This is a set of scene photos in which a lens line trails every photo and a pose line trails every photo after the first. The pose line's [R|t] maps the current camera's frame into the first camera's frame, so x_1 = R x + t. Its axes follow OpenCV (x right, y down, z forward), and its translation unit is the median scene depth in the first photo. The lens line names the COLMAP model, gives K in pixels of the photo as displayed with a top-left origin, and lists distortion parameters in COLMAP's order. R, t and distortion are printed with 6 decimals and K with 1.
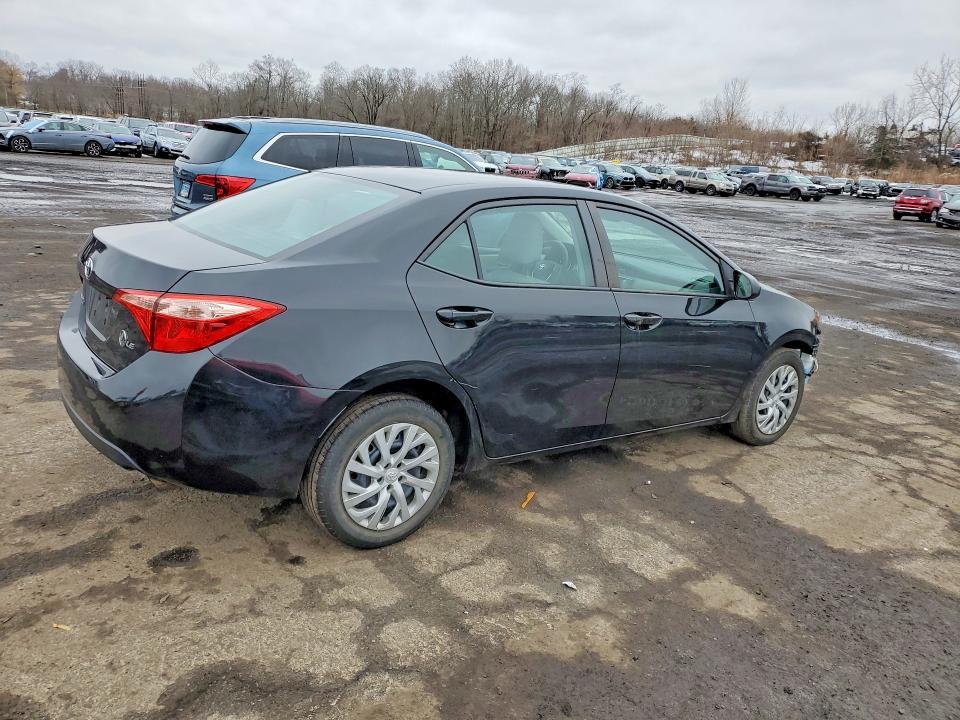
lens RADIAL K [[733.5, 0, 475.4], [0, 733.5, 359.9], [0, 0, 1]] dist [0.029521, -0.001624]
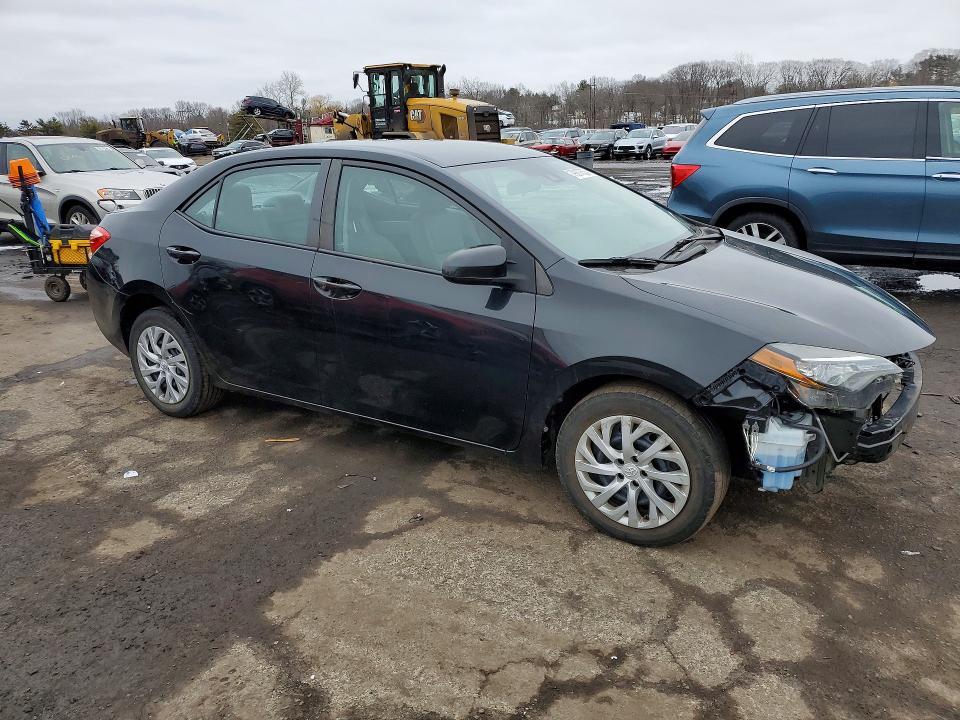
lens RADIAL K [[733.5, 0, 475.4], [0, 733.5, 359.9], [0, 0, 1]] dist [0.029521, -0.001624]
pose [[0.375327, 0.201854, -0.904646, 1.014821], [-0.178553, 0.973464, 0.143129, -0.115772], [0.909532, 0.107807, 0.401409, 0.713786]]
